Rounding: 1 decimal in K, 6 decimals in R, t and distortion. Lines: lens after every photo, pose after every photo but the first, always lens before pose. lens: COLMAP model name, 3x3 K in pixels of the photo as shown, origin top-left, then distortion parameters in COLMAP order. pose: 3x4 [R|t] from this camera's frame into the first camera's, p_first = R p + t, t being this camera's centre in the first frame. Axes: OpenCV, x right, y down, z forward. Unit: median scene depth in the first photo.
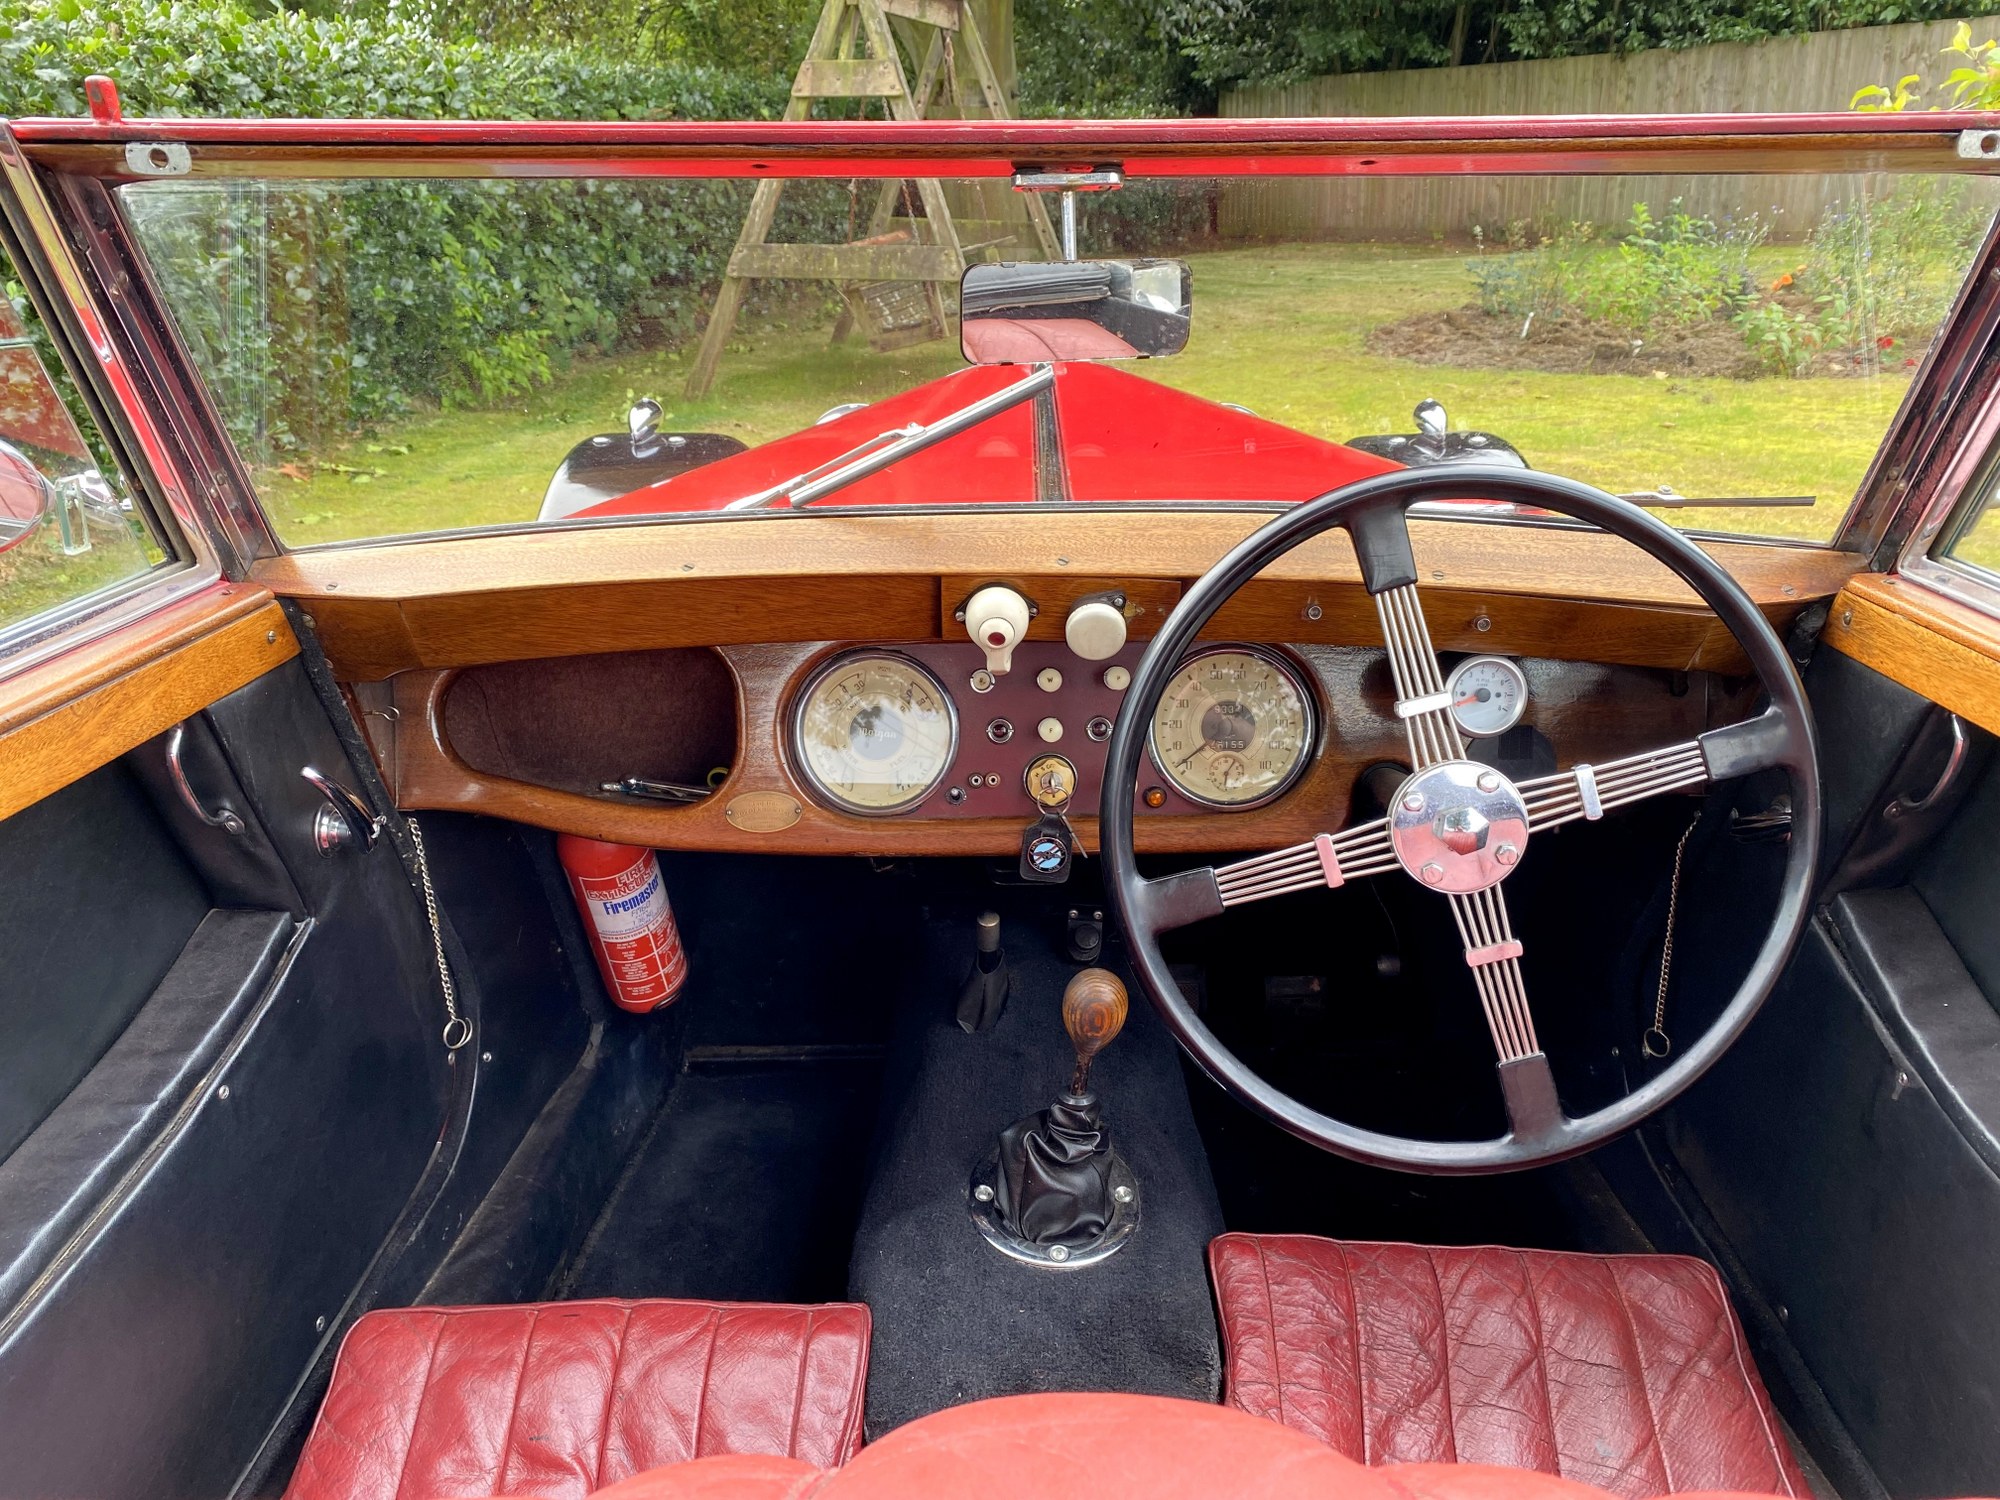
lens RADIAL K [[1538.4, 0, 1013.1], [0, 1538.4, 766.7], [0, 0, 1]] dist [0.000590, 0.007706]
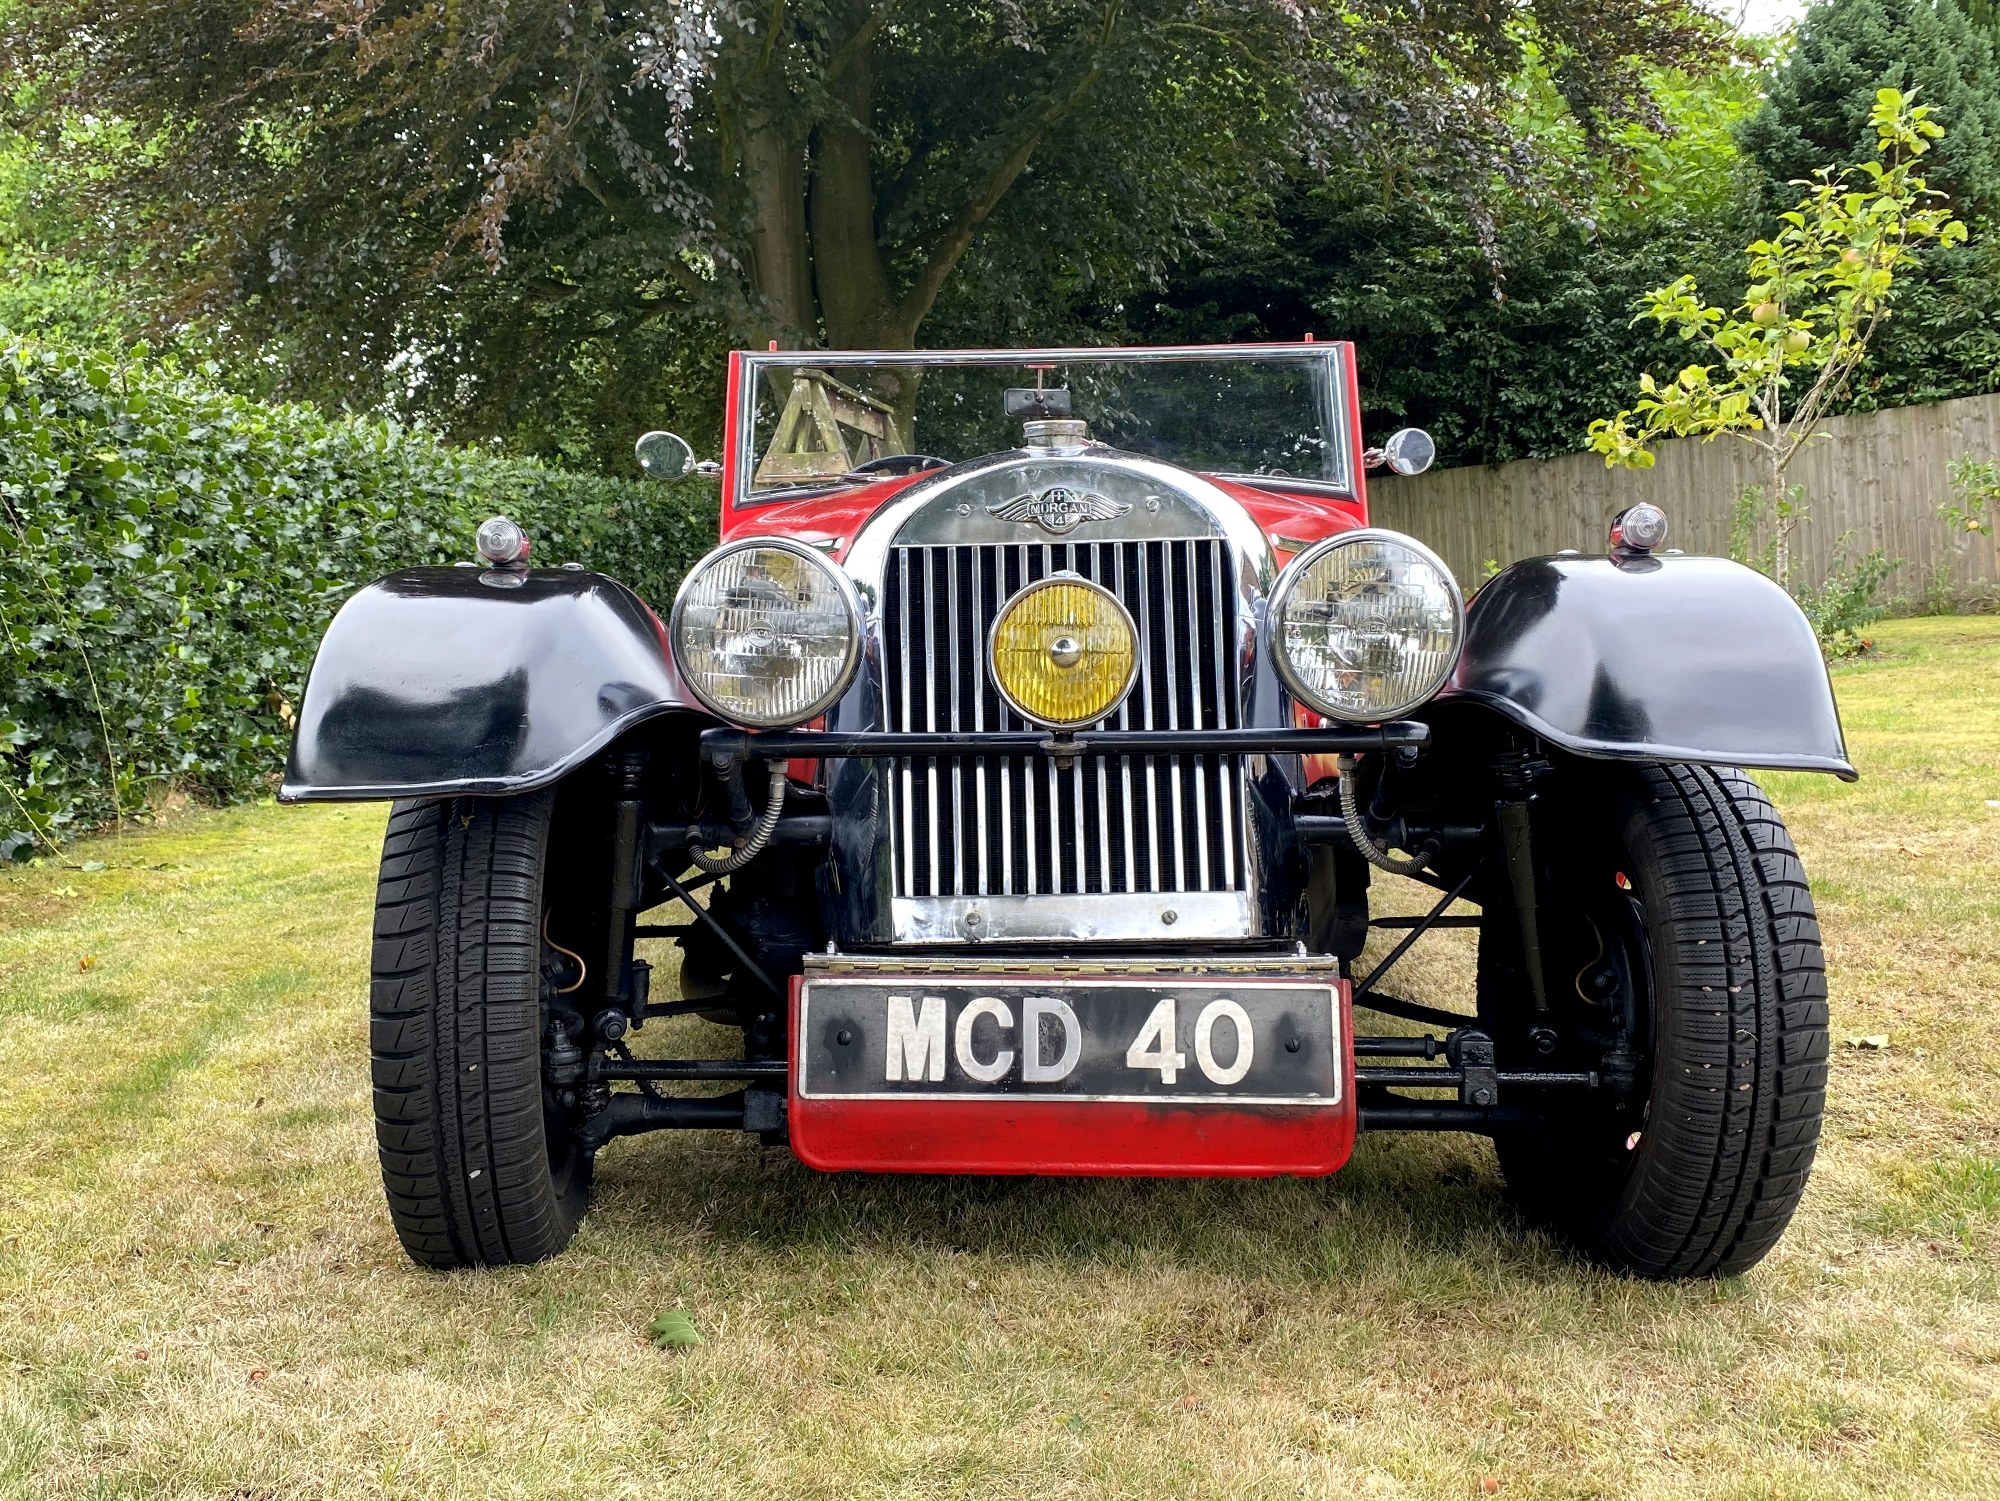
lens RADIAL K [[1873.9, 0, 997.0], [0, 1873.9, 705.1], [0, 0, 1]] dist [0.059563, -0.107114]
pose [[0.997486, -0.030051, 0.064171, -0.350421], [0.049252, 0.945125, -0.322975, 1.135143], [-0.050944, 0.325323, 0.944230, -1.738415]]
